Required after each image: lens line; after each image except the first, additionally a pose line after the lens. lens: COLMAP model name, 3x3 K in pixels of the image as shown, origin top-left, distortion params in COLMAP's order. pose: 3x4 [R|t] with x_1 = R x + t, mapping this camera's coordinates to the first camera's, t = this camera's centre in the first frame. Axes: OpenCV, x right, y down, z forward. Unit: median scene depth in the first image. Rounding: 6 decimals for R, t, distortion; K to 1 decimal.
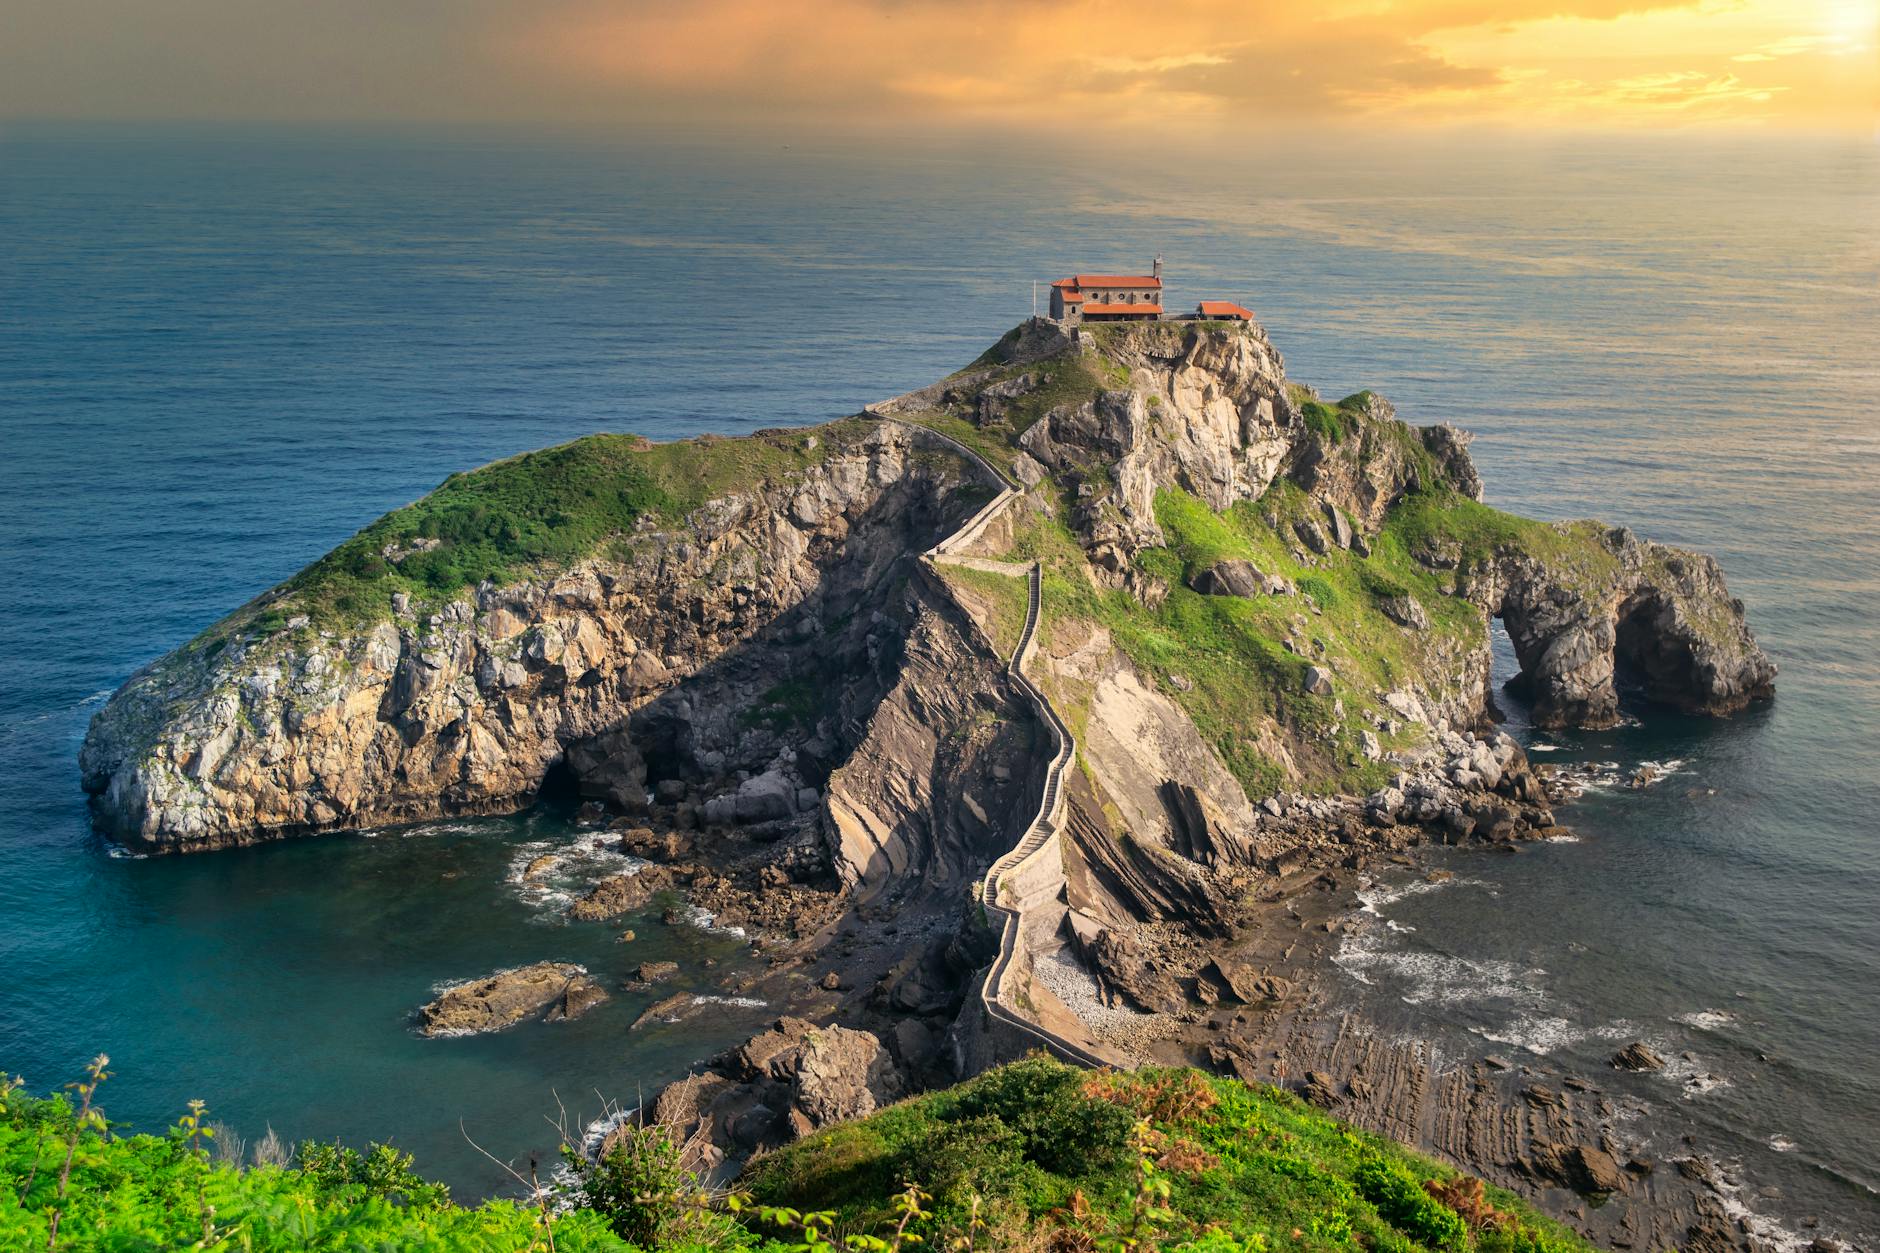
lens RADIAL K [[2518.6, 0, 940.0], [0, 2518.6, 626.5], [0, 0, 1]] dist [-0.035589, -0.004189]
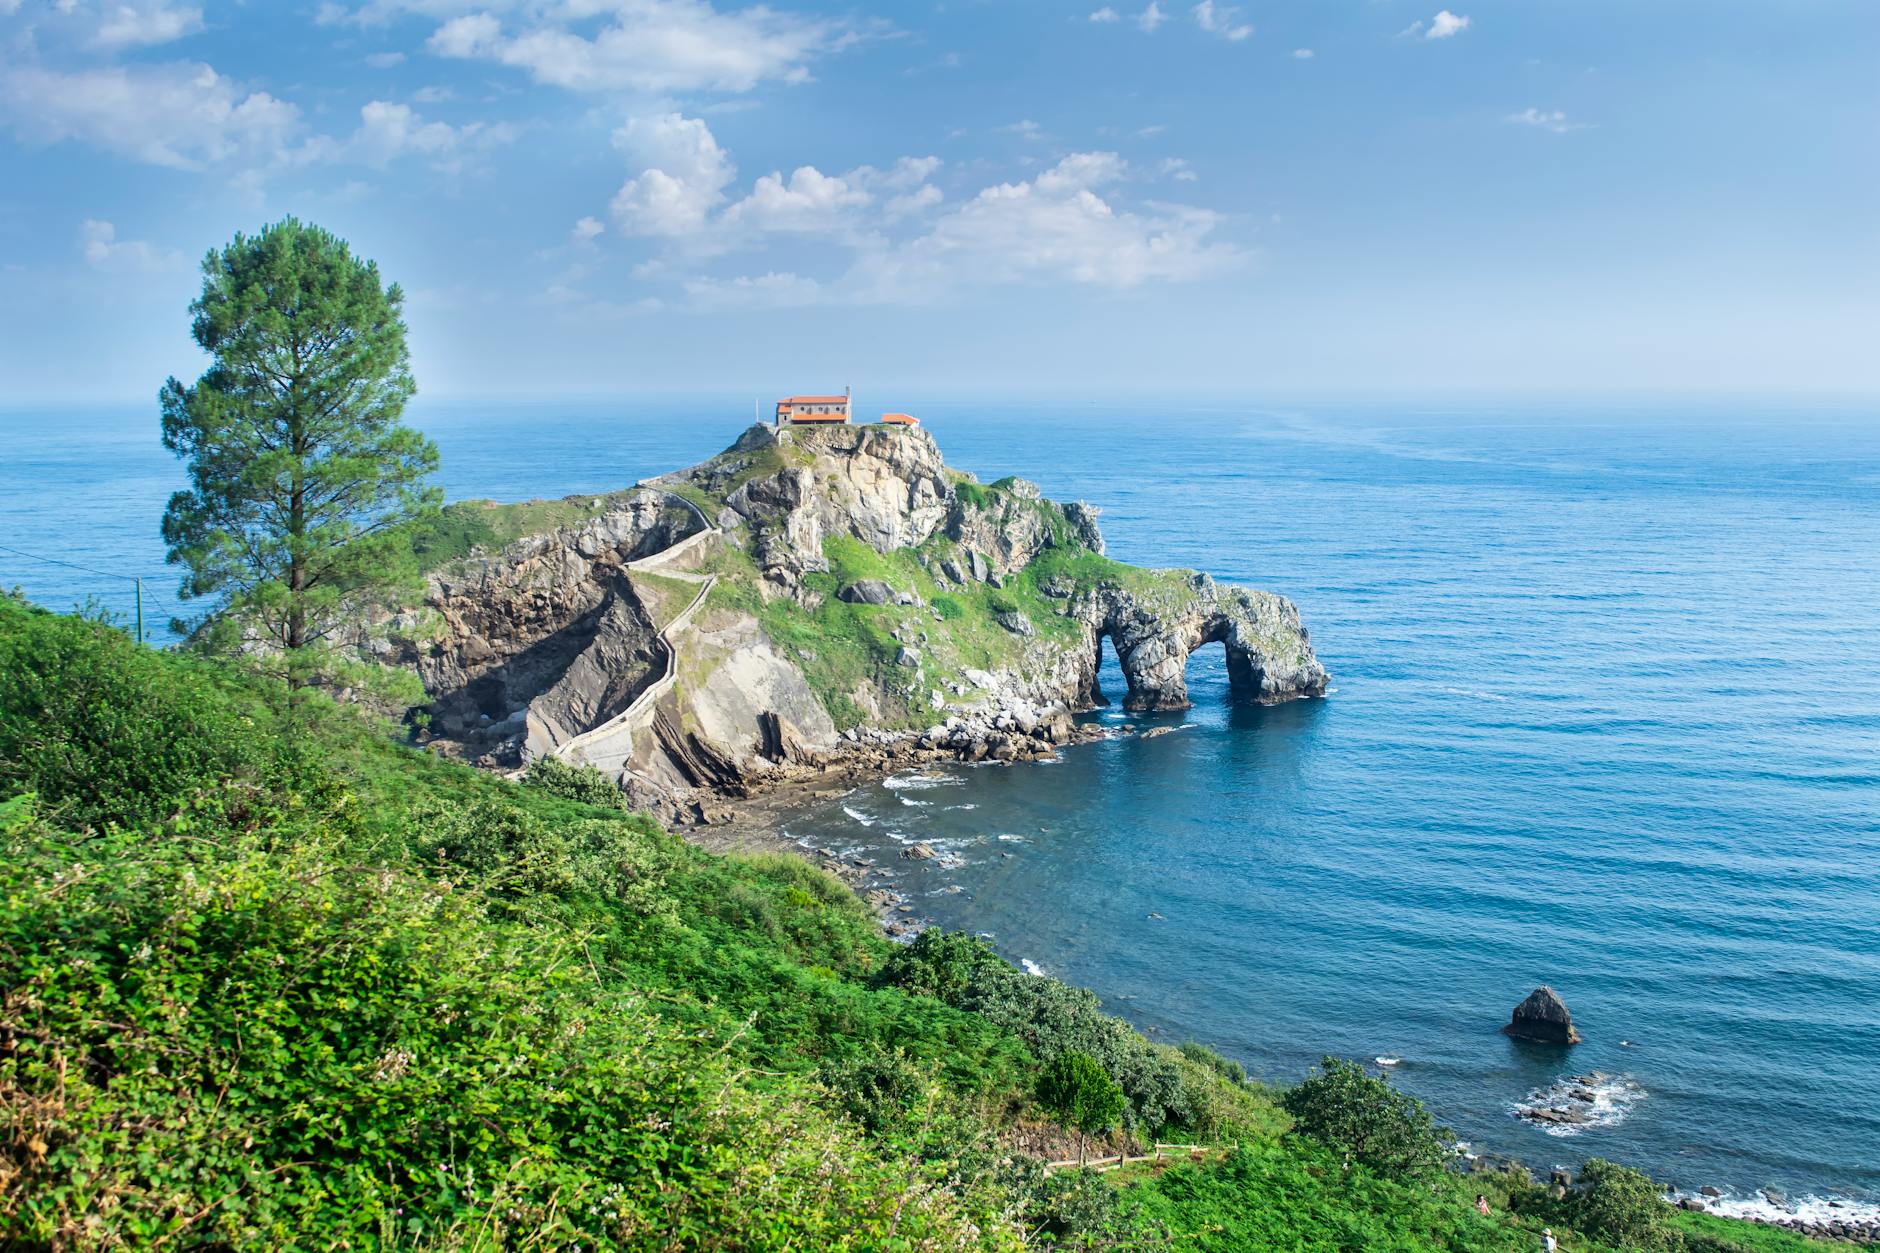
lens RADIAL K [[1986.4, 0, 940.0], [0, 1986.4, 626.5], [0, 0, 1]] dist [-0.059074, -0.006012]
pose [[0.987503, 0.003113, -0.157569, 0.348364], [-0.015690, 0.996779, -0.078644, 0.093880], [0.156816, 0.080134, 0.984371, -0.143304]]
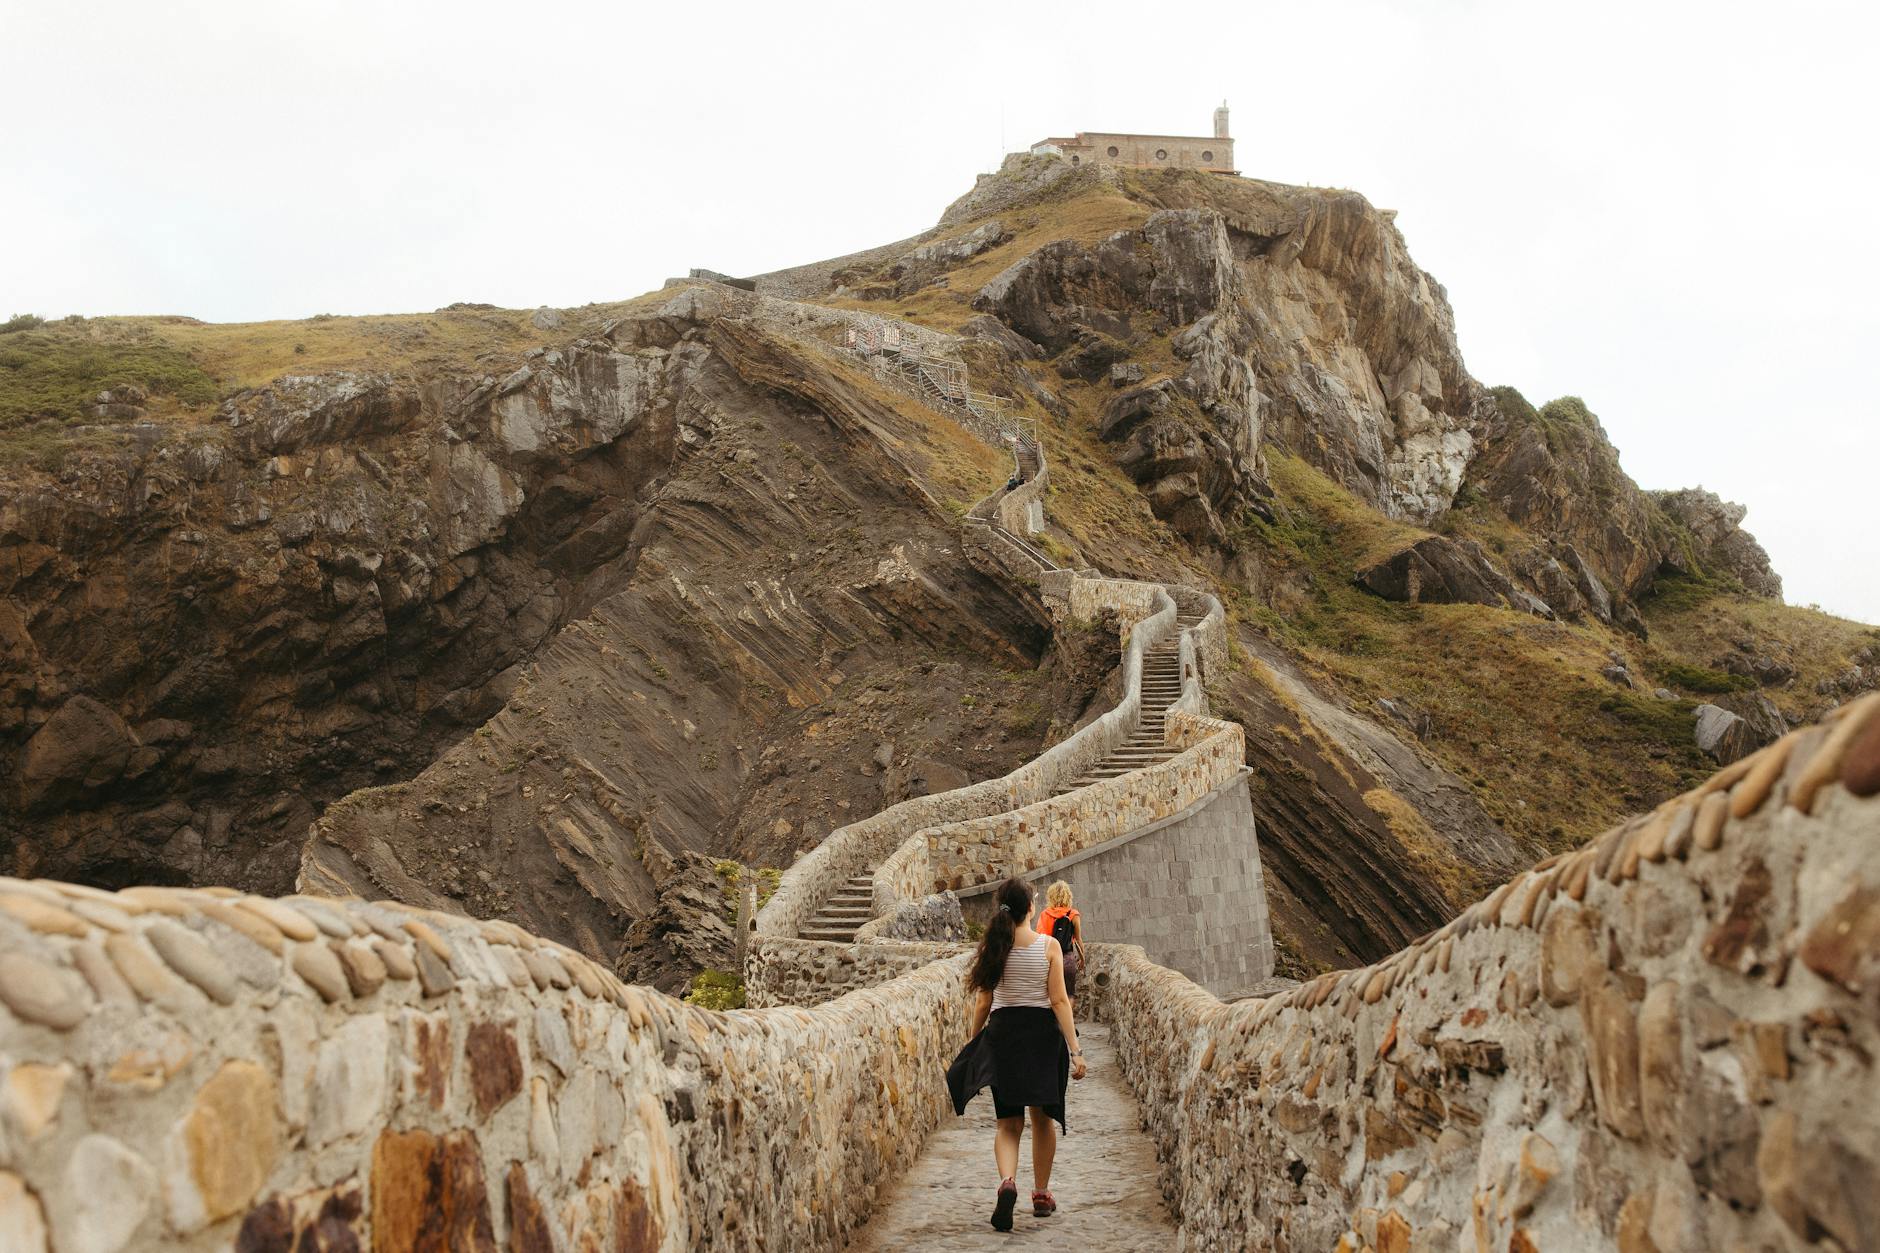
lens RADIAL K [[1772.8, 0, 940.0], [0, 1772.8, 626.5], [0, 0, 1]] dist [0.006695, 0.003493]
pose [[0.999786, -0.017379, 0.011249, 0.019216], [0.020056, 0.947841, -0.318113, 0.093107], [-0.005134, 0.318270, 0.947986, 0.710034]]
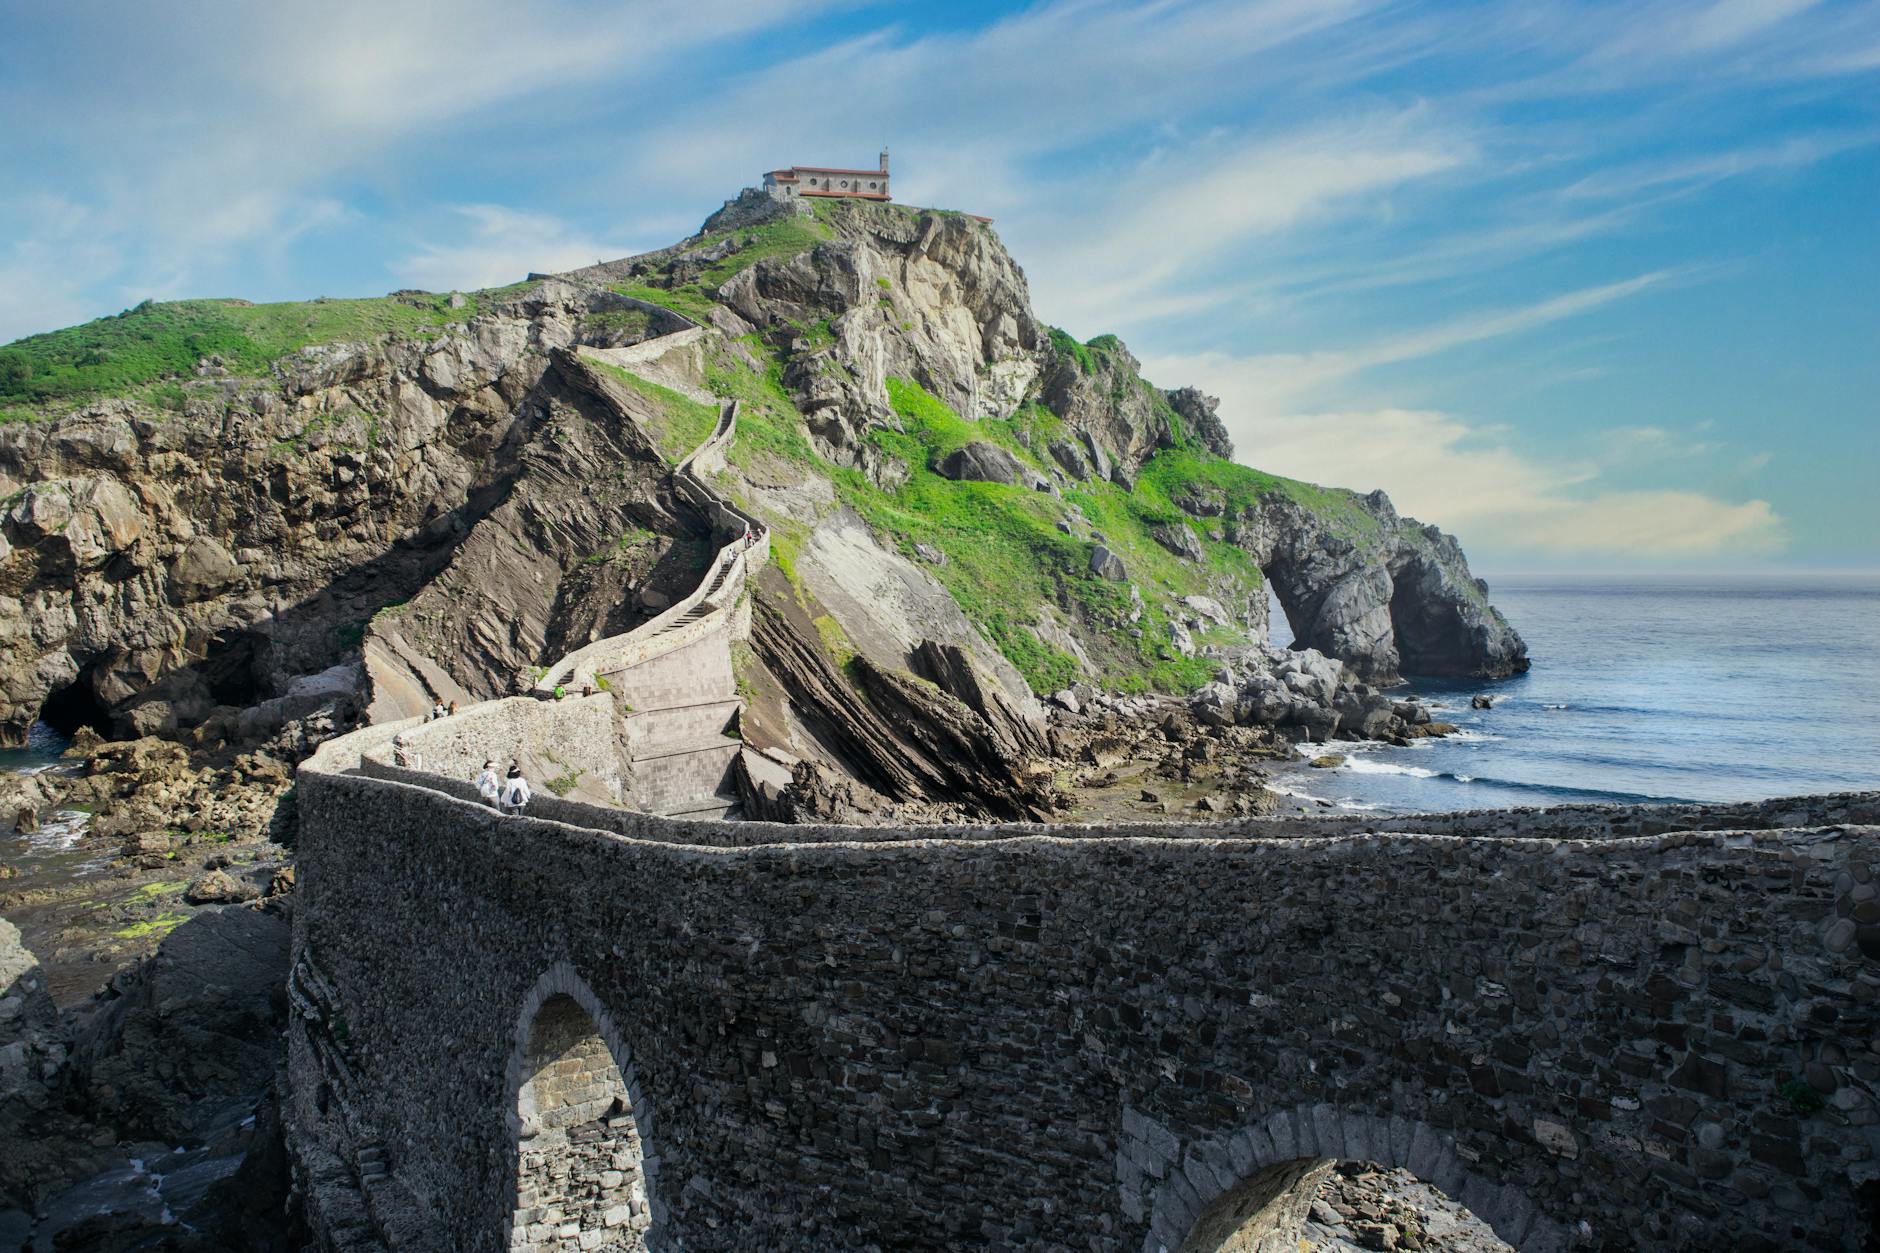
lens RADIAL K [[1450.1, 0, 940.0], [0, 1450.1, 626.5], [0, 0, 1]] dist [-0.086592, 0.004981]
pose [[0.992582, -0.019041, 0.120075, 0.045066], [0.038803, 0.985620, -0.164463, 0.110496], [-0.115217, 0.167902, 0.979048, 0.566562]]
